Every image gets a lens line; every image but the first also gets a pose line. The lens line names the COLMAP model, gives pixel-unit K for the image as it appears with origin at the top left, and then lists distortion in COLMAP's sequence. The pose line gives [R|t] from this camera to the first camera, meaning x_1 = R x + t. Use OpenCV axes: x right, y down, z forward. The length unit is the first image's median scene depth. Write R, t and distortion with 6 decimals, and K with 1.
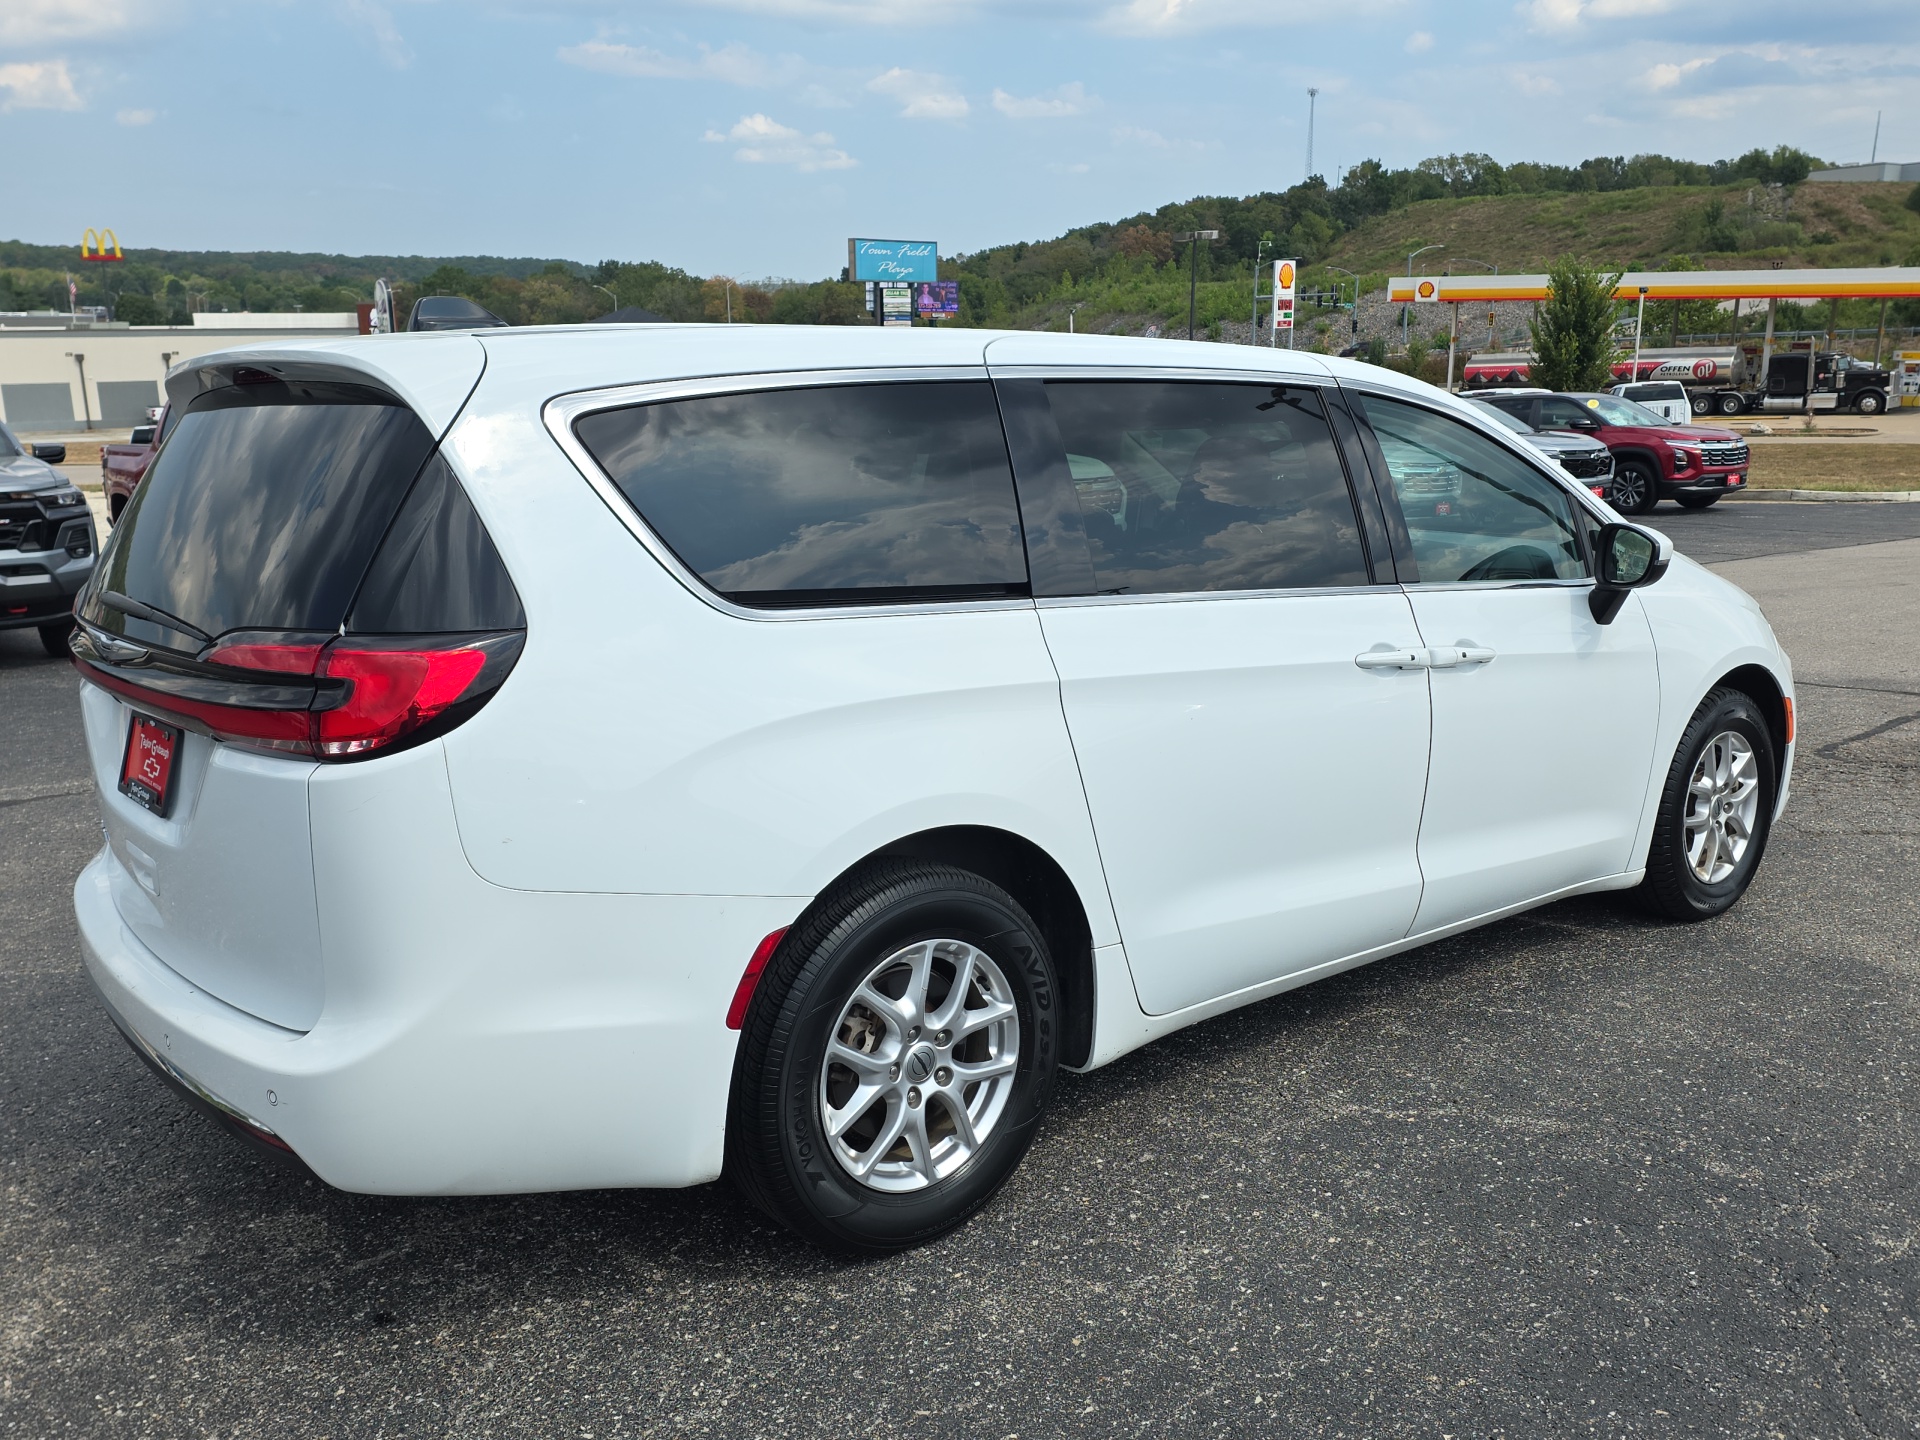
lens RADIAL K [[1622.2, 0, 967.6], [0, 1622.2, 705.1], [0, 0, 1]] dist [0.096590, -0.112950]
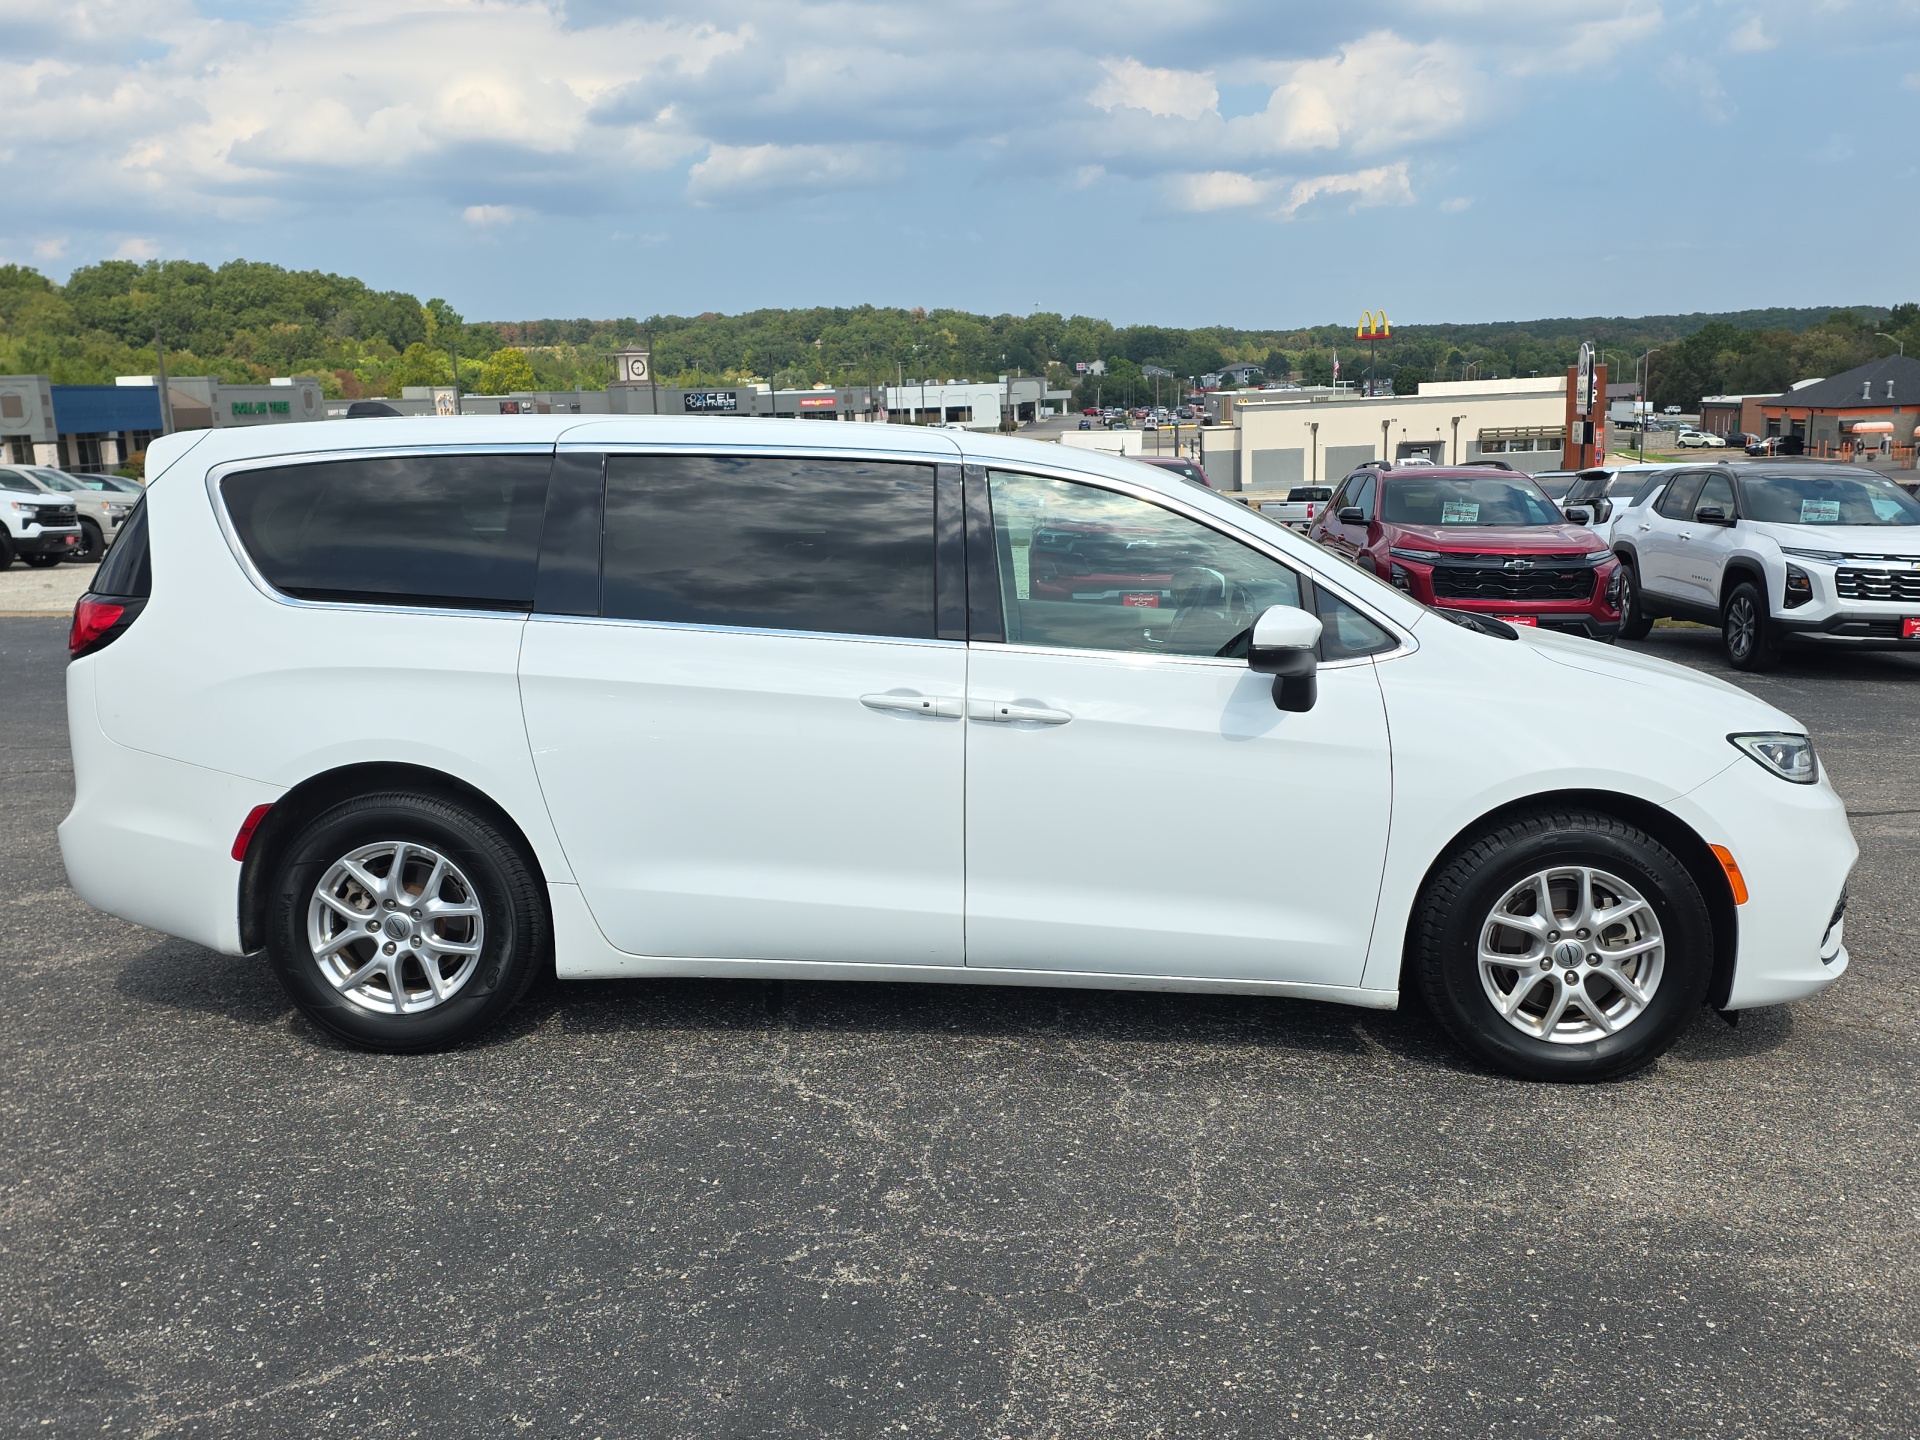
lens RADIAL K [[1622.2, 0, 967.6], [0, 1622.2, 705.1], [0, 0, 1]] dist [0.096590, -0.112950]
pose [[0.727349, 0.106386, -0.677972, 0.991460], [-0.130293, 0.991350, 0.015778, -0.047344], [0.673786, 0.076858, 0.734919, 0.198885]]
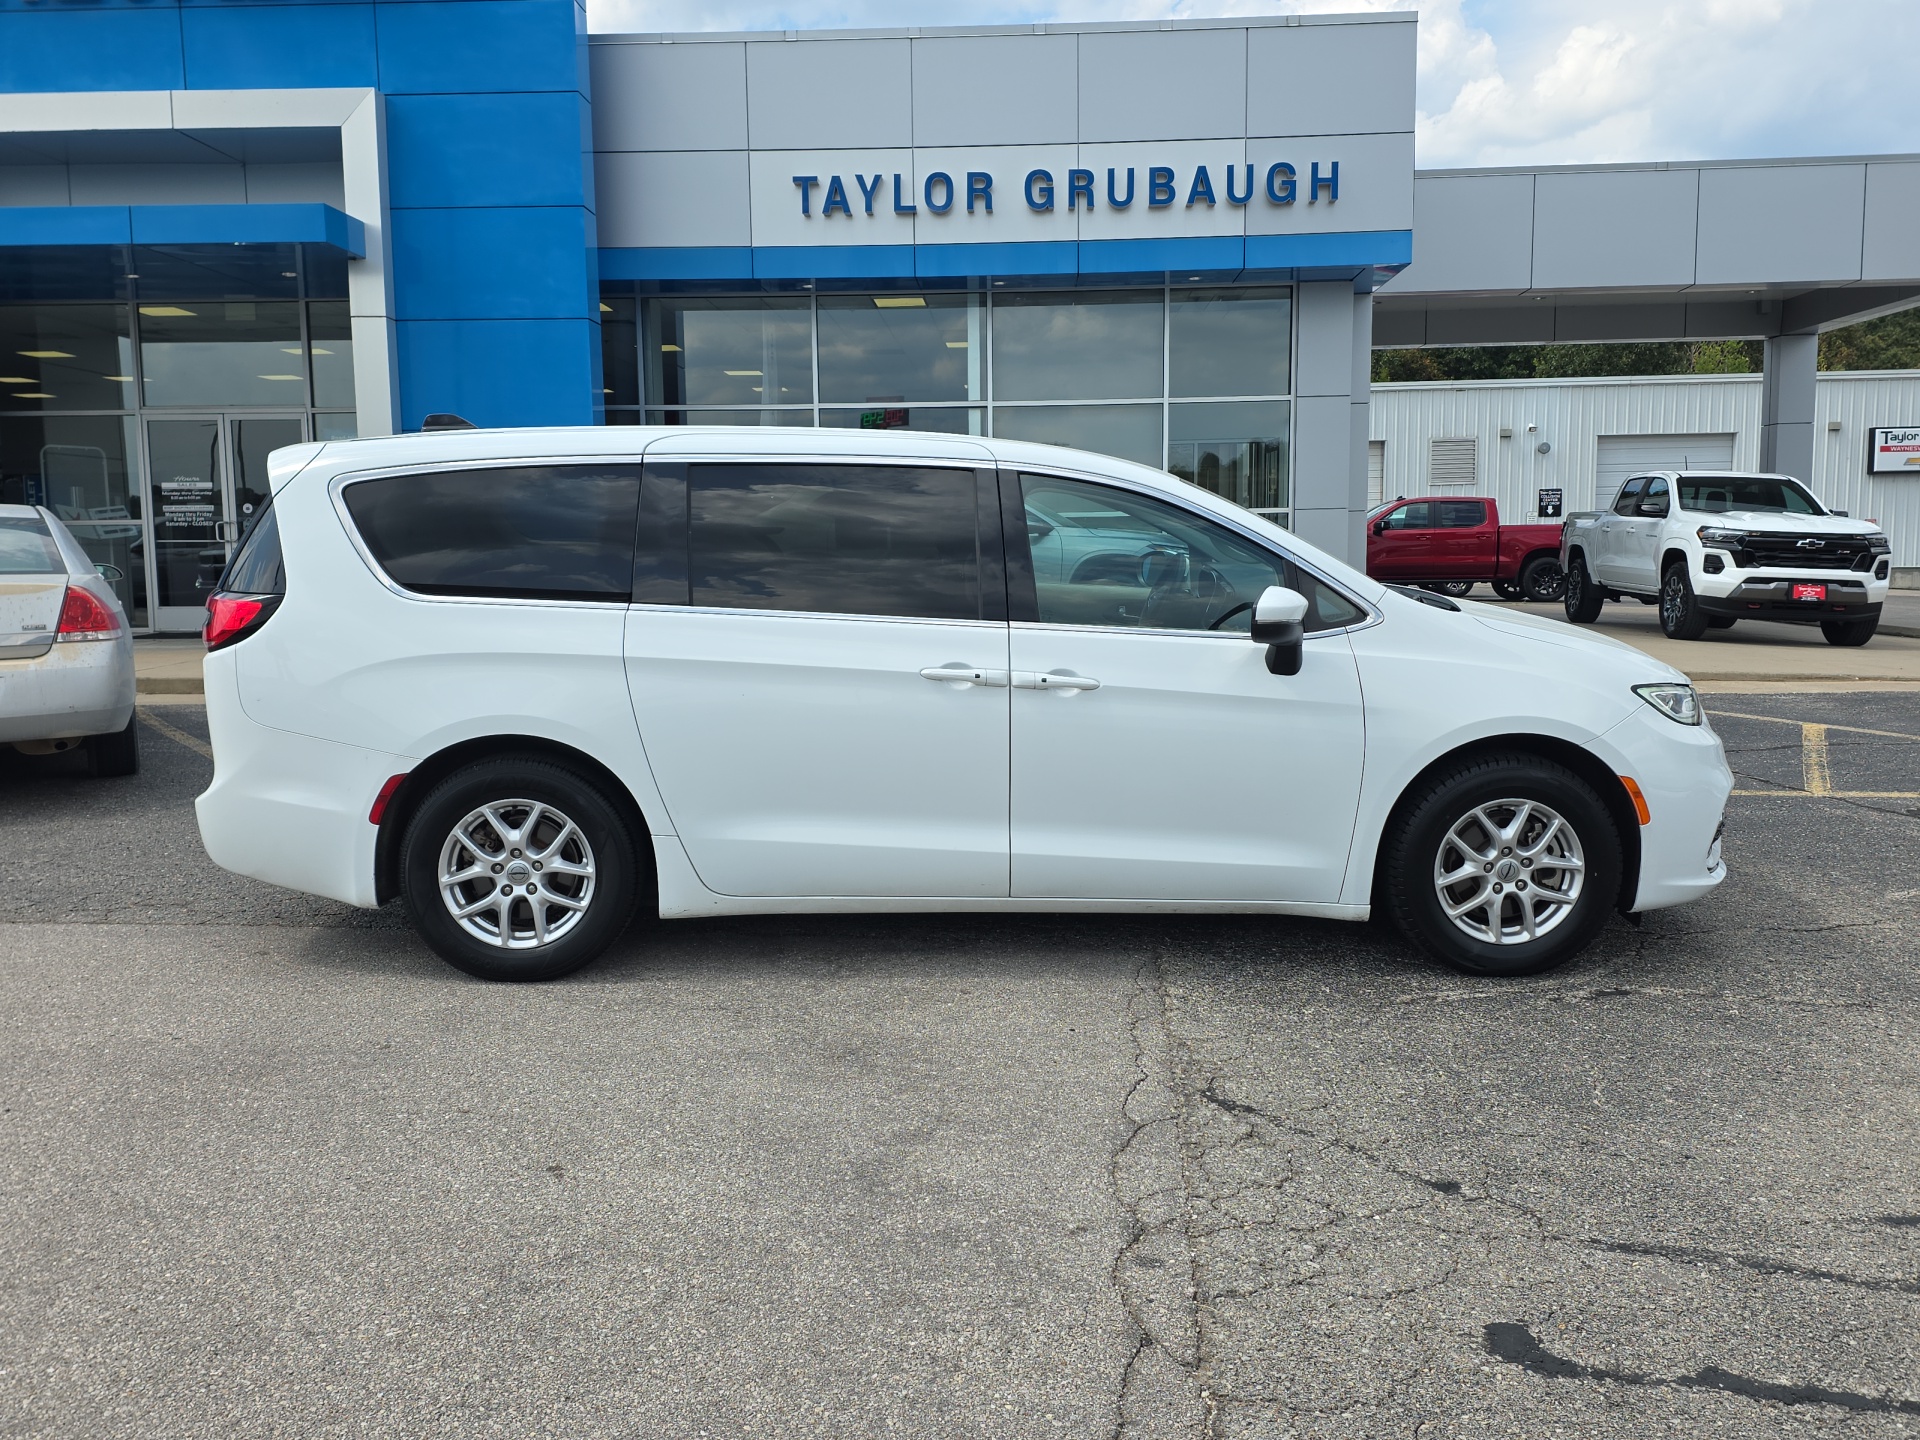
lens RADIAL K [[1622.2, 0, 967.6], [0, 1622.2, 705.1], [0, 0, 1]] dist [0.096590, -0.112950]
pose [[0.783940, 0.103226, -0.612195, 1.012559], [-0.110738, 0.993517, 0.025718, -0.036198], [0.610881, 0.047632, 0.790288, -0.028987]]
